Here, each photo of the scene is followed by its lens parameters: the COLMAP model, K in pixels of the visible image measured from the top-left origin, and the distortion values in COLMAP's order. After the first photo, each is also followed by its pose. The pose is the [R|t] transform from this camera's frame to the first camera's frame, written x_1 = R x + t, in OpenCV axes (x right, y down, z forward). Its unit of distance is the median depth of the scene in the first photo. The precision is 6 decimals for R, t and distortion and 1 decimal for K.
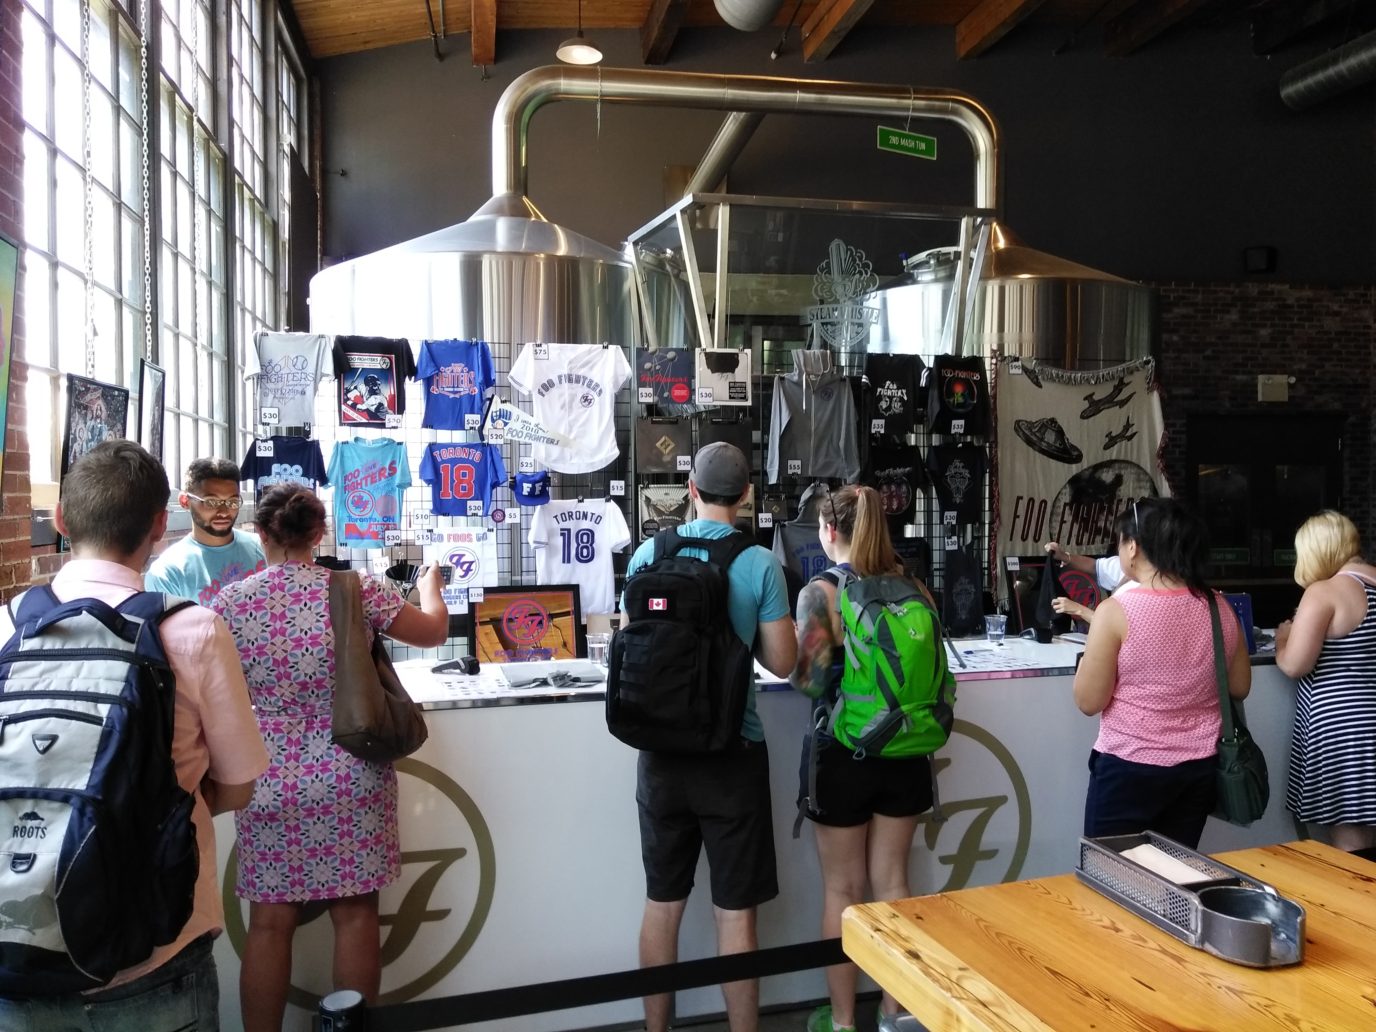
lens RADIAL K [[1053.5, 0, 686.8], [0, 1053.5, 518.7], [0, 0, 1]] dist [0.020454, -0.023696]
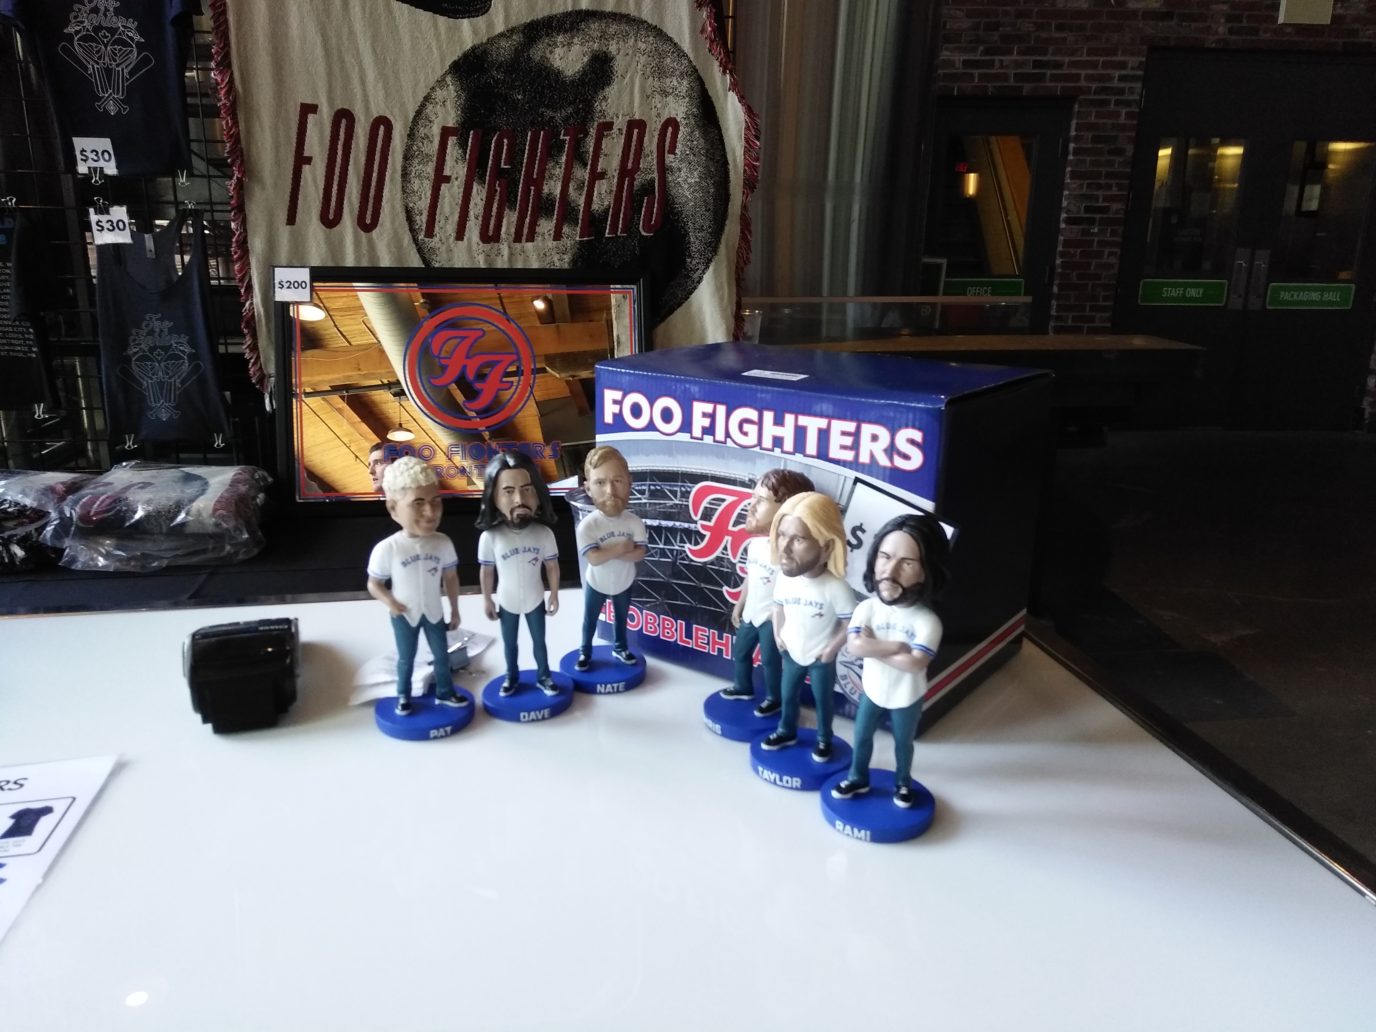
lens RADIAL K [[1053.5, 0, 696.2], [0, 1053.5, 509.2], [0, 0, 1]] dist [0.020454, -0.023696]
pose [[0.996264, 0.040753, -0.076143, 0.483526], [-0.021039, 0.969629, 0.243675, 0.024224], [0.083761, -0.241163, 0.966863, 0.599368]]
